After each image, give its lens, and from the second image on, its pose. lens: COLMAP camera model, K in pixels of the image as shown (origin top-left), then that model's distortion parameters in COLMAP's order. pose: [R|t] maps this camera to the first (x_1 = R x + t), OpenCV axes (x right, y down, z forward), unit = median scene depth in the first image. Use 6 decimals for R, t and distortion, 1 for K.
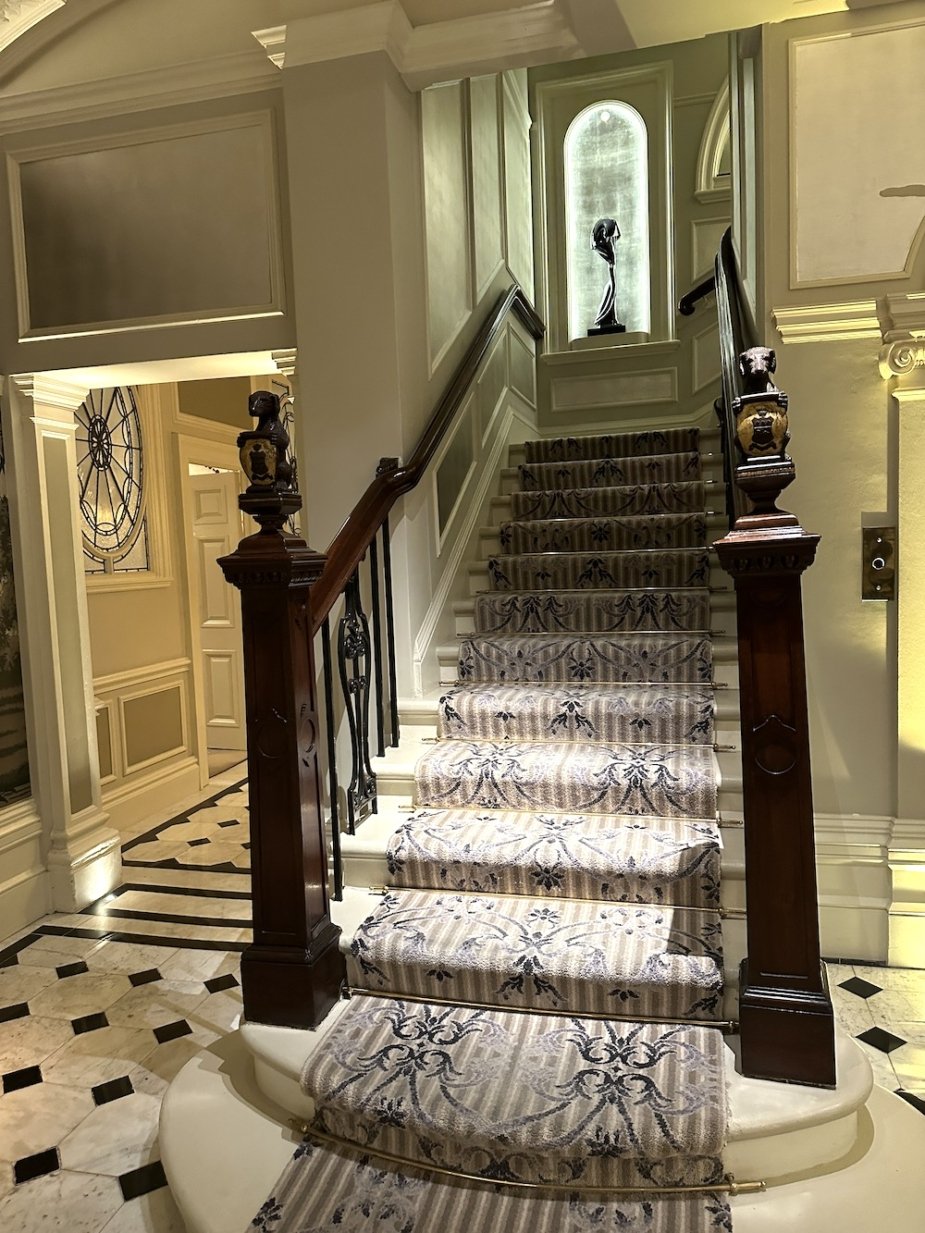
lens RADIAL K [[872.2, 0, 462.5], [0, 872.2, 616.5], [0, 0, 1]] dist [0.110425, -0.183206]
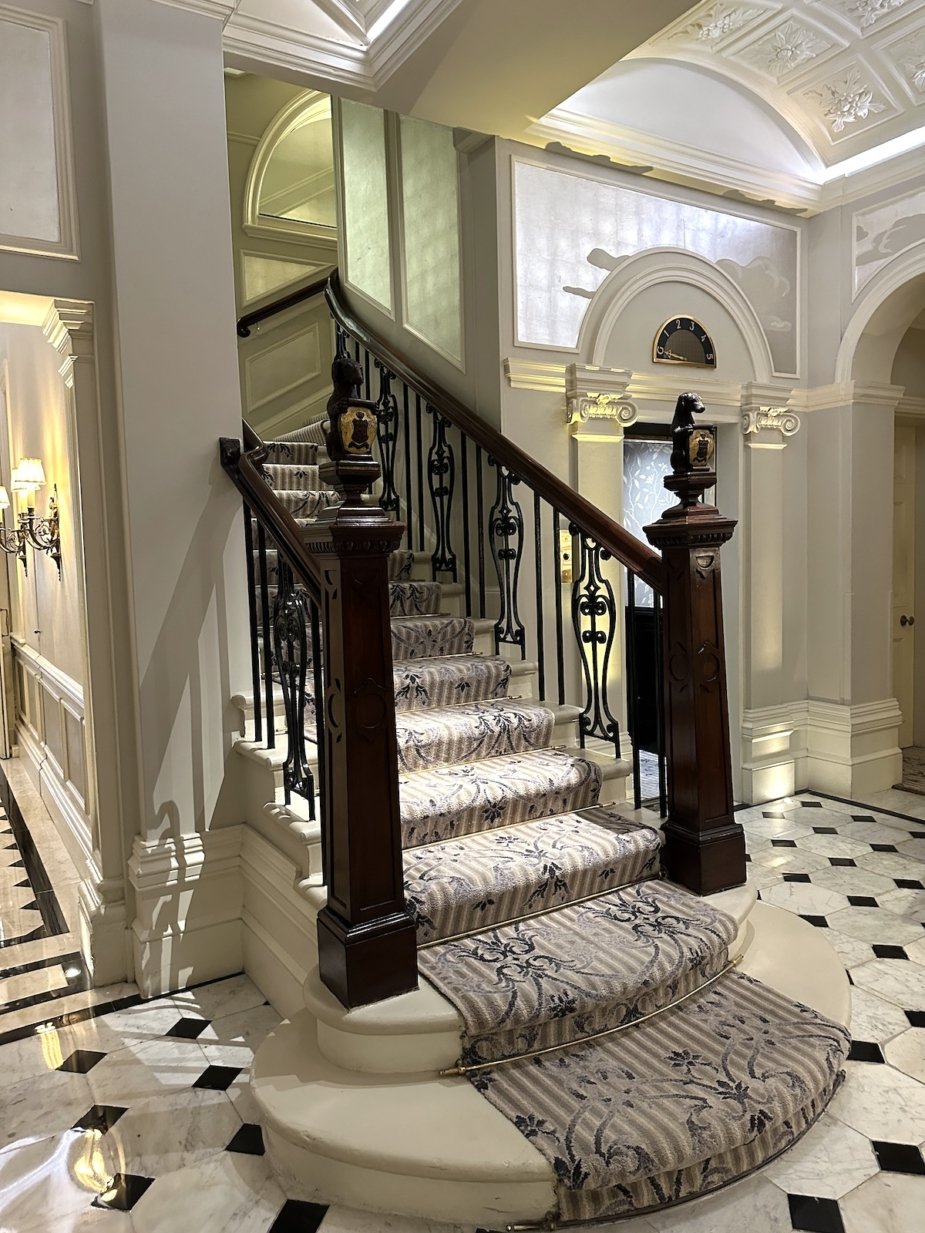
lens RADIAL K [[867.3, 0, 462.5], [0, 867.3, 616.5], [0, 0, 1]] dist [0.169818, -0.314116]
pose [[0.697025, -0.036550, 0.716115, -0.753052], [0.061821, 0.998045, -0.009234, 0.044707], [-0.714377, 0.050708, 0.697921, 0.201886]]
